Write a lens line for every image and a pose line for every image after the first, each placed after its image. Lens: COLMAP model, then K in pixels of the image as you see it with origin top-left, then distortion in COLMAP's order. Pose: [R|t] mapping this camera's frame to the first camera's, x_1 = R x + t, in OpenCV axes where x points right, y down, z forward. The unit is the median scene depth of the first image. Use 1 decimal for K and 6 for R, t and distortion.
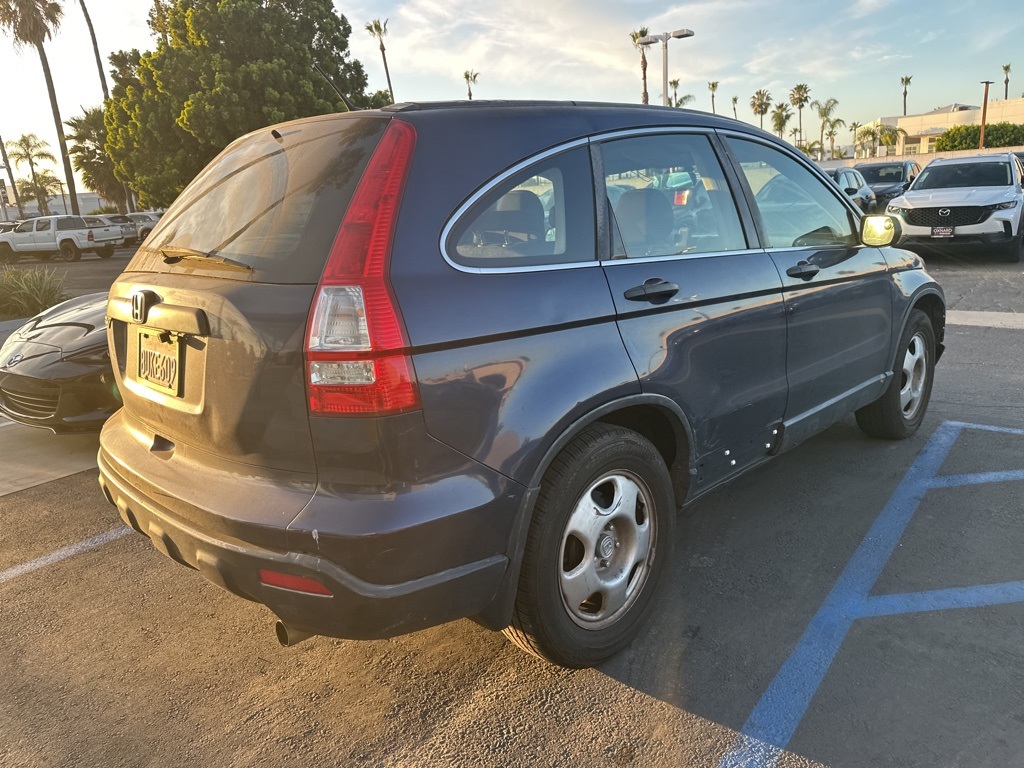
lens RADIAL K [[725.7, 0, 512.0], [0, 725.7, 384.0], [0, 0, 1]] dist [0.023752, -0.021768]
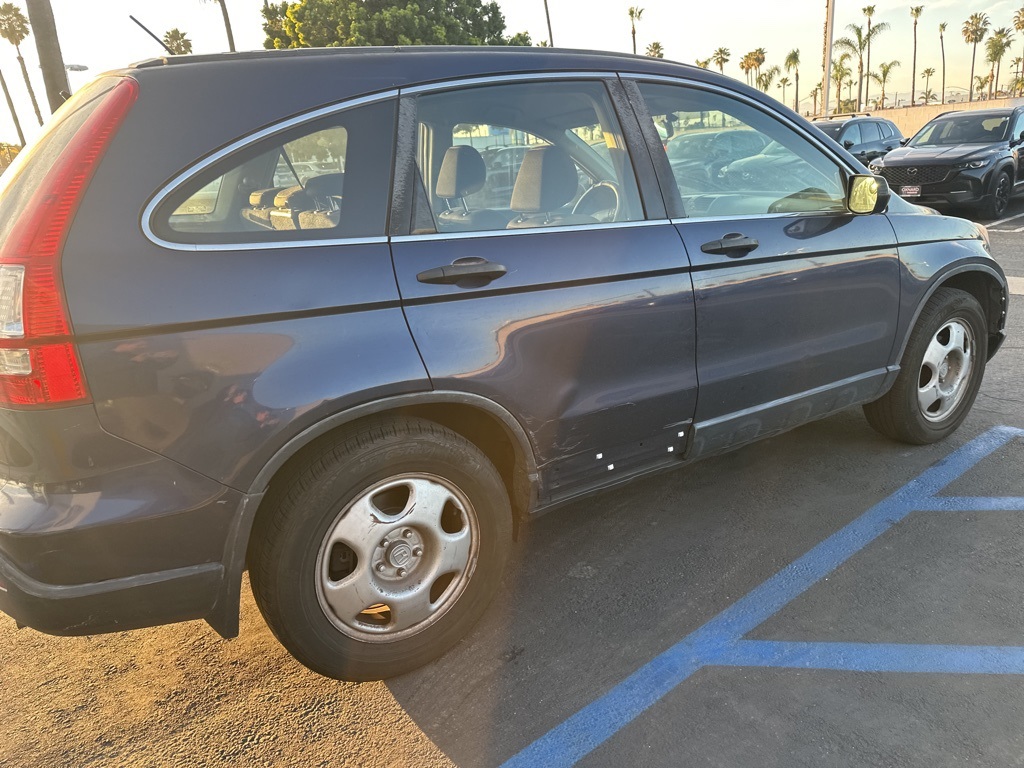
lens RADIAL K [[724.7, 0, 507.1], [0, 724.7, 396.1], [0, 0, 1]] dist [0.011770, -0.005395]
pose [[0.976905, 0.062499, -0.204331, 0.361199], [-0.045197, 0.995070, 0.088278, -0.050022], [0.208841, -0.077004, 0.974913, 0.133120]]
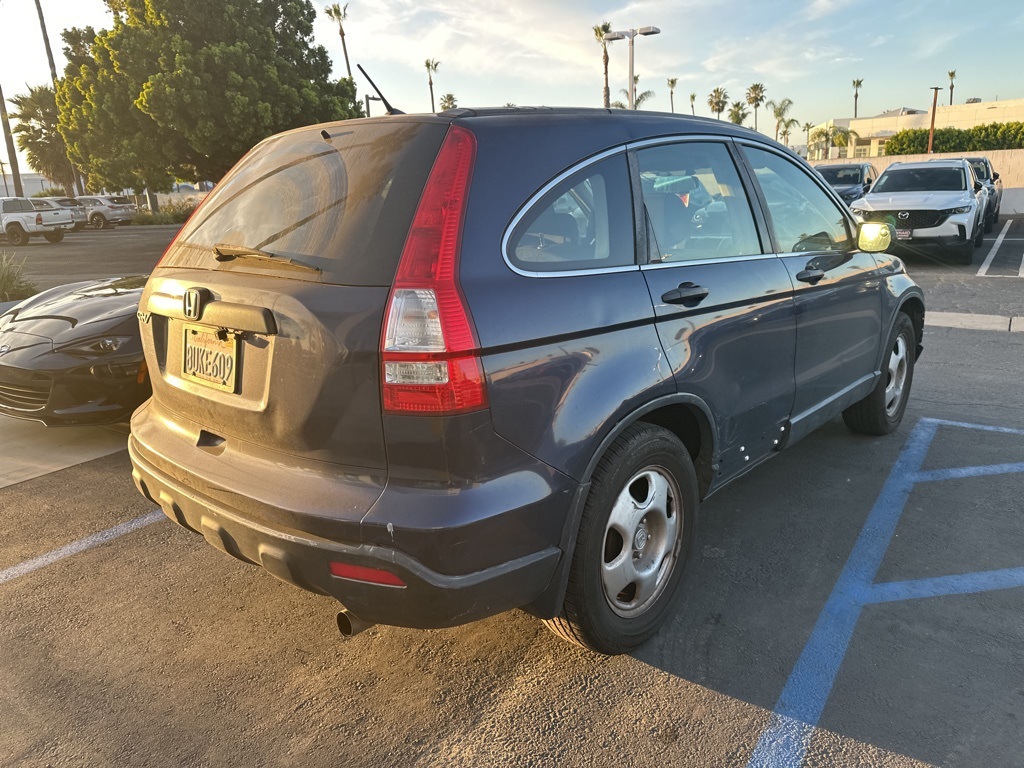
lens RADIAL K [[725.4, 0, 512.9], [0, 725.4, 386.1], [0, 0, 1]] dist [0.026879, -0.026237]
pose [[0.998239, 0.007554, 0.058835, -0.096670], [-0.008333, 0.999881, 0.013010, -0.006745], [-0.058730, -0.013477, 0.998183, -0.026373]]
